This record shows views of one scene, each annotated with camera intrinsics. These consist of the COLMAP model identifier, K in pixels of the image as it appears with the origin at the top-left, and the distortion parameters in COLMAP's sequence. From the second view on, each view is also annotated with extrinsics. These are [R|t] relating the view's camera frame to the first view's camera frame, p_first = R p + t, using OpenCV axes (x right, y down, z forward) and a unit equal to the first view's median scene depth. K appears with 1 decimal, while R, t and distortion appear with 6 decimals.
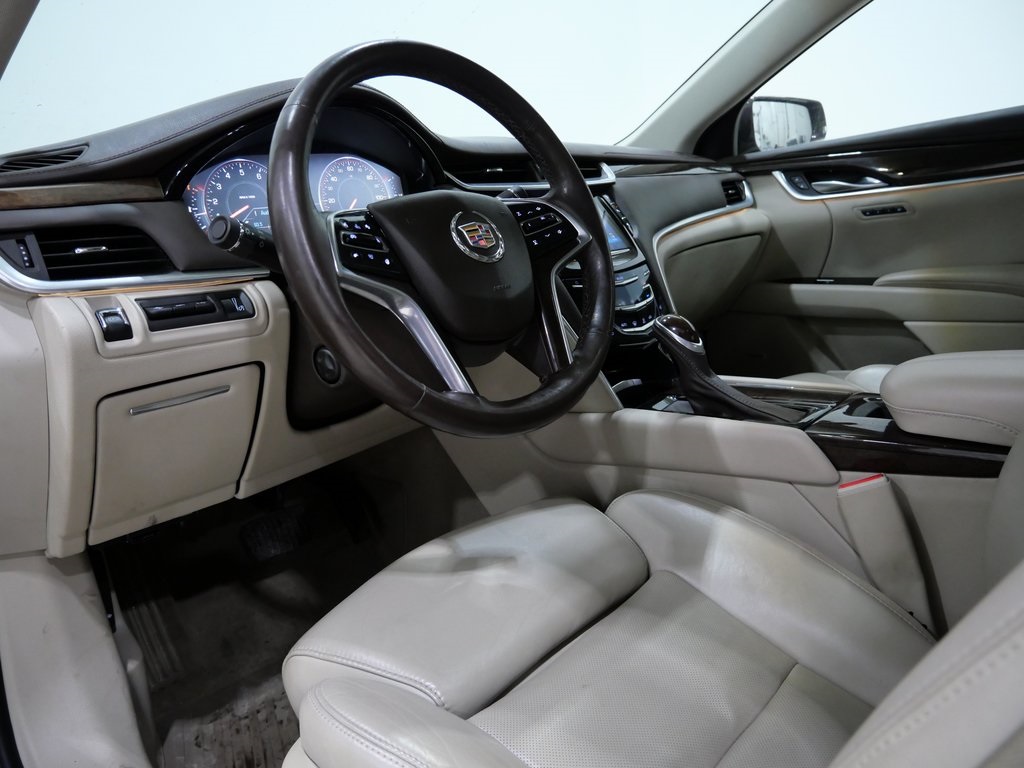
lens RADIAL K [[721.1, 0, 513.1], [0, 721.1, 384.8], [0, 0, 1]] dist [-0.020486, 0.007607]
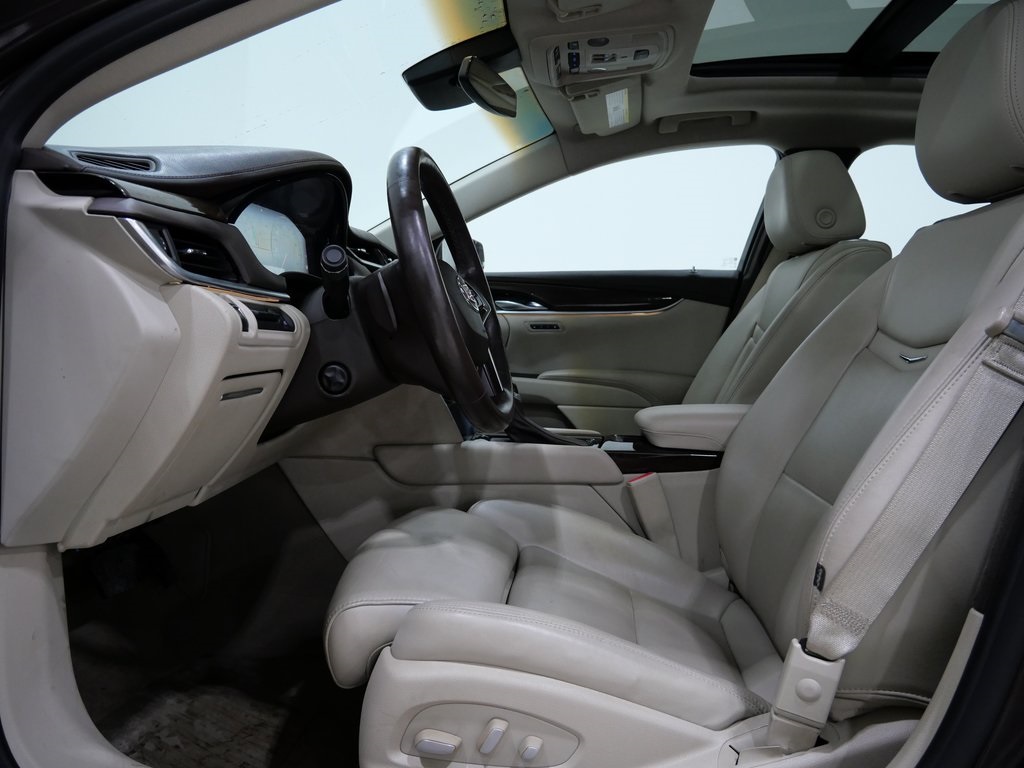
lens RADIAL K [[721.1, 0, 503.5], [0, 721.1, 384.9], [0, 0, 1]] dist [-0.020486, 0.007607]
pose [[0.804639, 0.080751, 0.588247, -0.592787], [0.012115, 0.988270, -0.152236, 0.137424], [-0.593640, 0.129622, 0.794222, -0.112061]]
